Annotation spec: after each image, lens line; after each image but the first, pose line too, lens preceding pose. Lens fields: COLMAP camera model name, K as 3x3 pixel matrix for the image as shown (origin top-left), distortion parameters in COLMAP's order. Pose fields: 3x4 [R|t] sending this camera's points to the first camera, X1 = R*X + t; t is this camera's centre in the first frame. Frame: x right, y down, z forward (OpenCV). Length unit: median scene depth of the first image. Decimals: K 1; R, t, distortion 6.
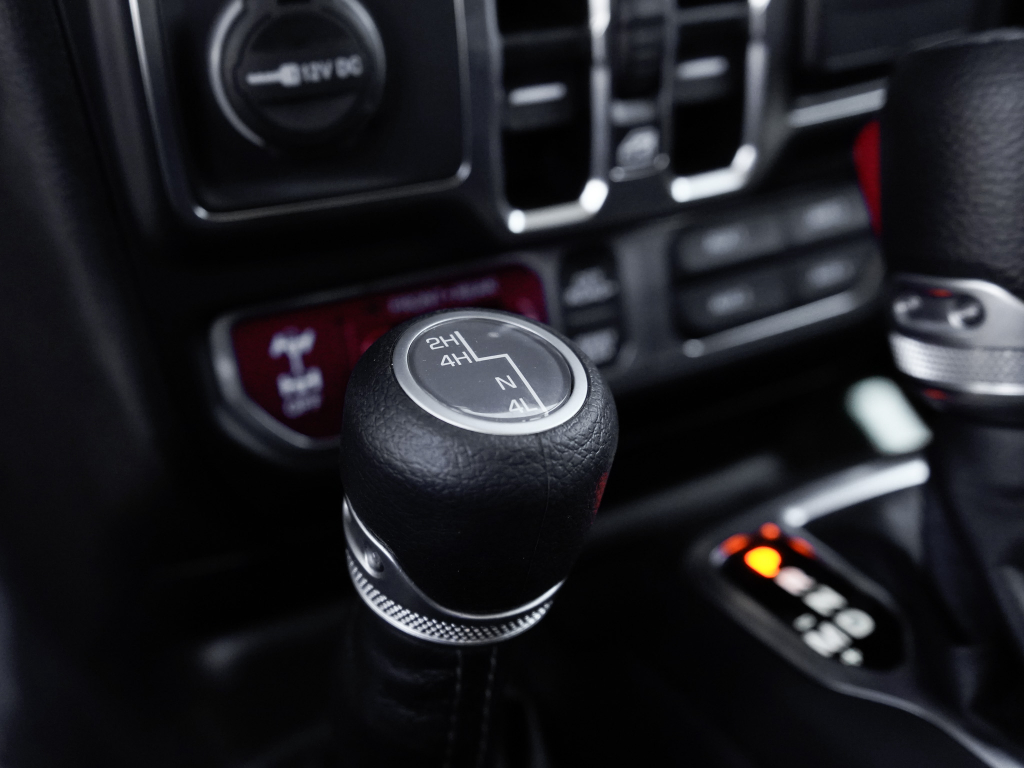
lens RADIAL K [[1043.5, 0, 515.4], [0, 1043.5, 366.0], [0, 0, 1]] dist [-0.009623, 0.033059]
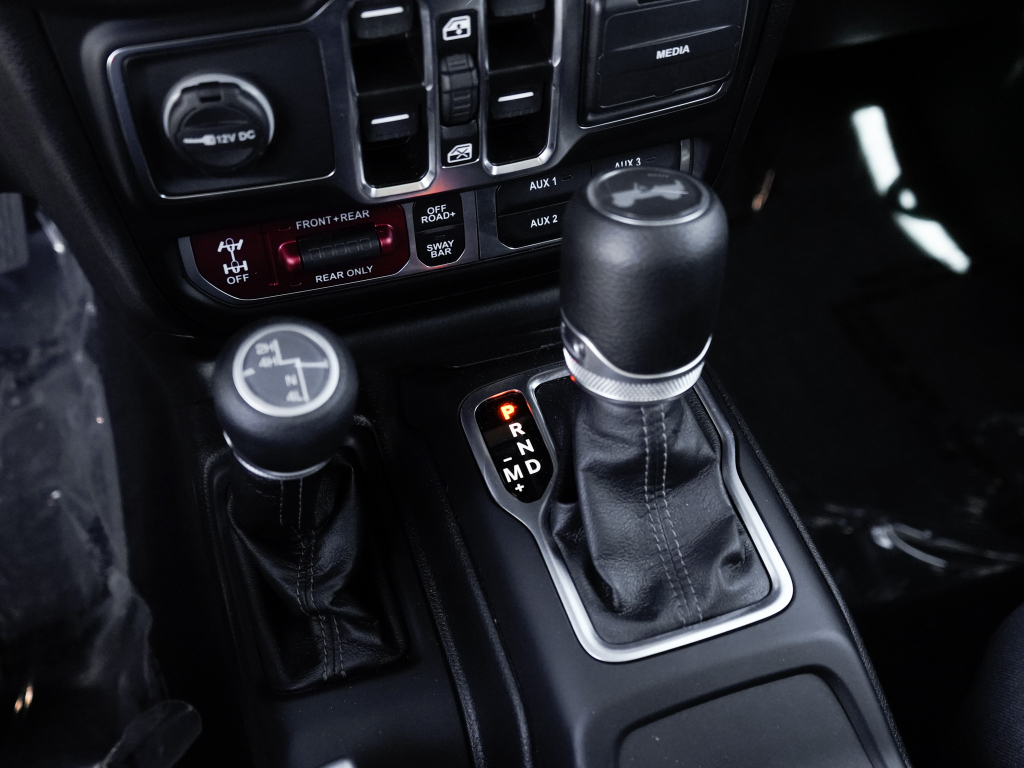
lens RADIAL K [[1043.5, 0, 515.4], [0, 1043.5, 366.0], [0, 0, 1]] dist [-0.009623, 0.033059]
pose [[0.983779, 0.170488, -0.055799, 0.406503], [-0.131184, 0.895896, 0.424453, -0.712404], [0.122354, -0.410248, 0.903729, -0.569063]]
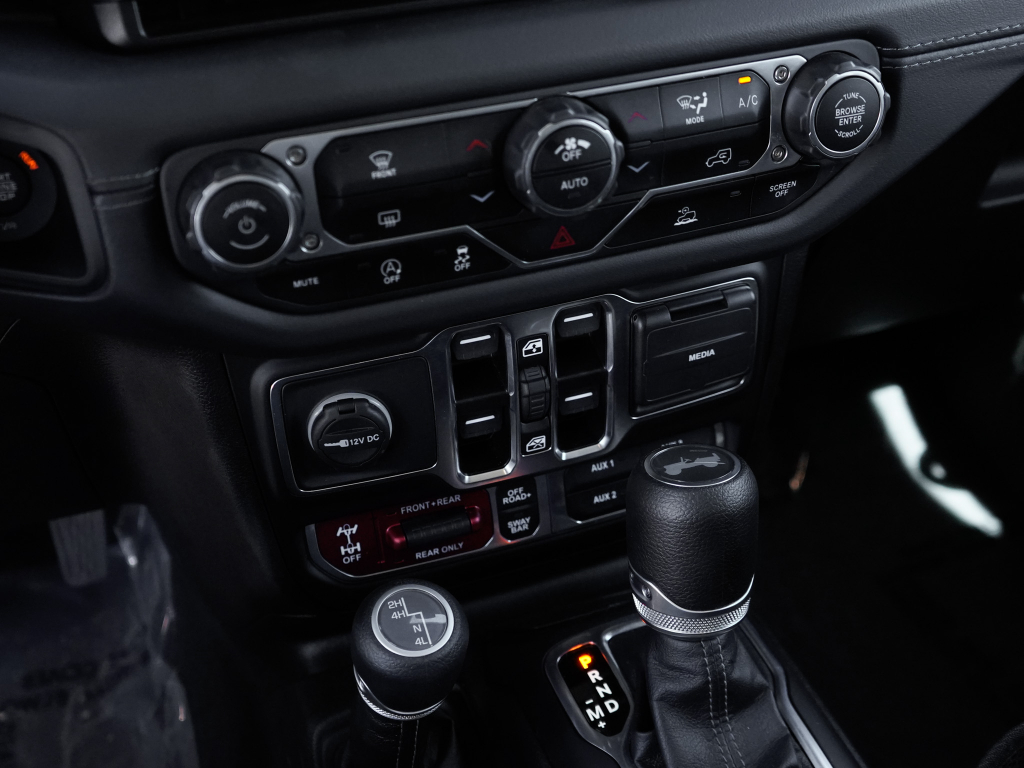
lens RADIAL K [[1136.4, 0, 541.3], [0, 1136.4, 424.9], [0, 0, 1]] dist [0.009023, 0.018388]
pose [[0.991133, 0.097054, -0.090753, 0.374917], [-0.076186, 0.974664, 0.210299, -0.814358], [0.108864, -0.201520, 0.973416, -1.156283]]
